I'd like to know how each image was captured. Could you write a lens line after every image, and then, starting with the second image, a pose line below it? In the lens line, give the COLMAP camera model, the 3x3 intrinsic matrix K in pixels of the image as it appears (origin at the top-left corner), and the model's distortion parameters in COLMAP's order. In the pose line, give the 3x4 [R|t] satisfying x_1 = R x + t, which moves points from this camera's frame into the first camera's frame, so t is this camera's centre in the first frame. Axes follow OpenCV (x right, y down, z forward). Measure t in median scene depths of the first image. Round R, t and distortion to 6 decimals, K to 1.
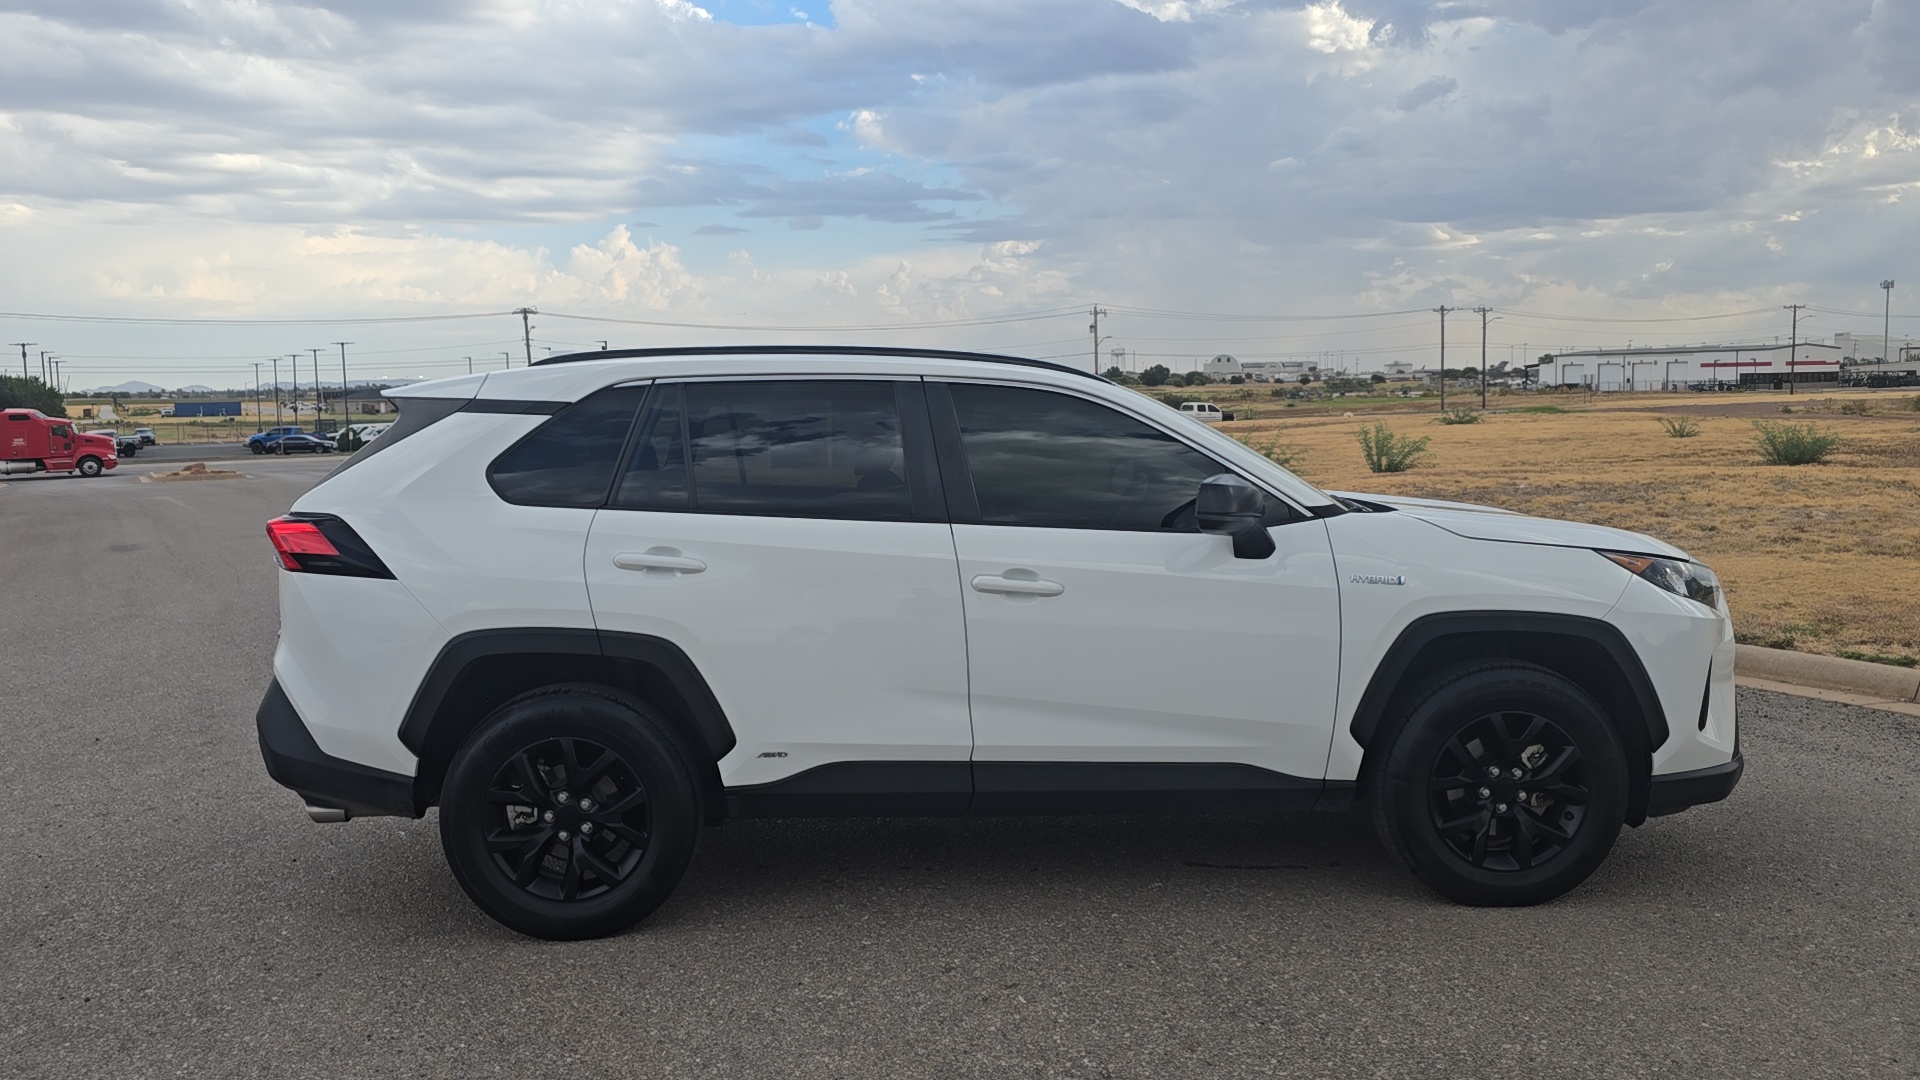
lens RADIAL K [[1599.2, 0, 948.2], [0, 1599.2, 523.3], [0, 0, 1]] dist [-0.002694, 0.012454]
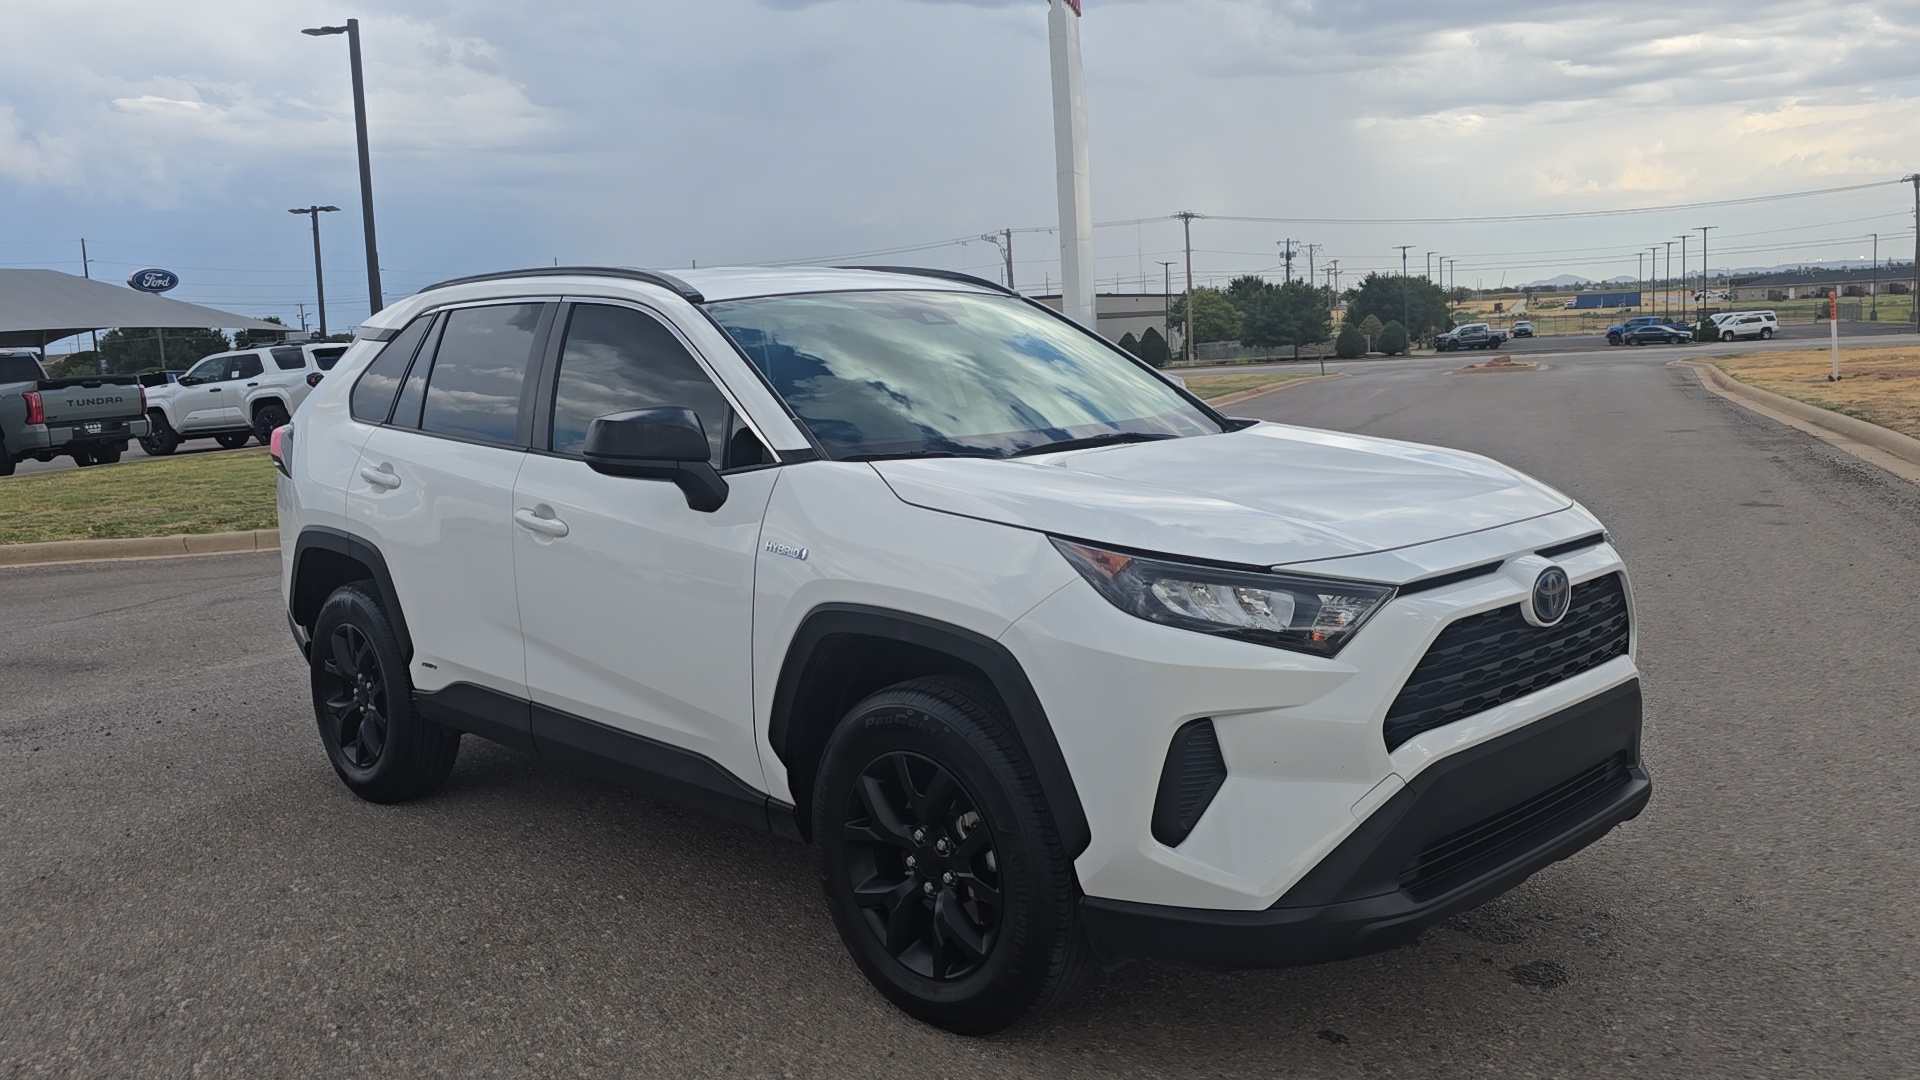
lens RADIAL K [[1599.2, 0, 954.3], [0, 1599.2, 516.0], [0, 0, 1]] dist [-0.002694, 0.012454]
pose [[0.668889, 0.072101, -0.739858, 0.870212], [-0.024717, 0.996892, 0.074804, -0.039265], [0.742951, -0.031749, 0.668592, 0.541197]]
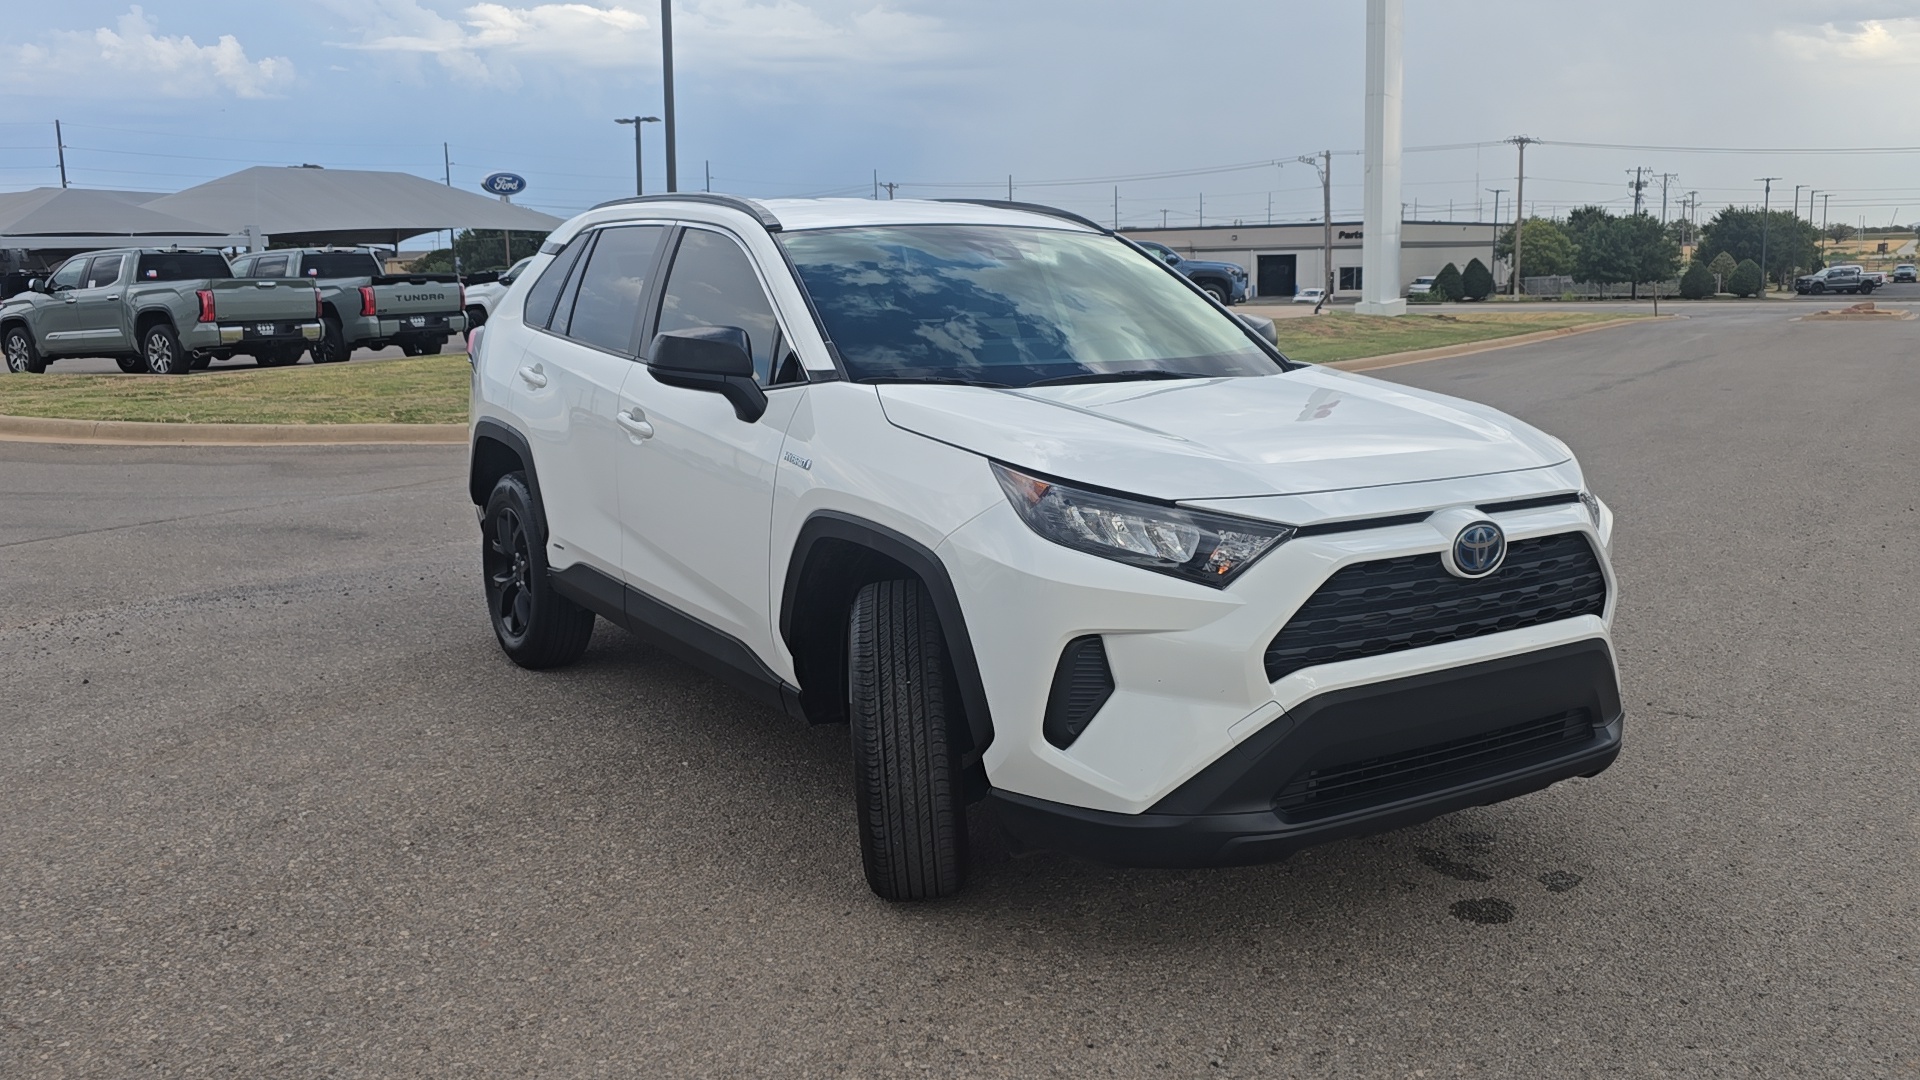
lens RADIAL K [[1599.2, 0, 958.2], [0, 1599.2, 554.1], [0, 0, 1]] dist [-0.002694, 0.012454]
pose [[0.513625, 0.165157, -0.841970, 1.013646], [-0.062783, 0.985903, 0.155091, -0.051943], [0.855715, -0.026797, 0.516753, 0.624955]]
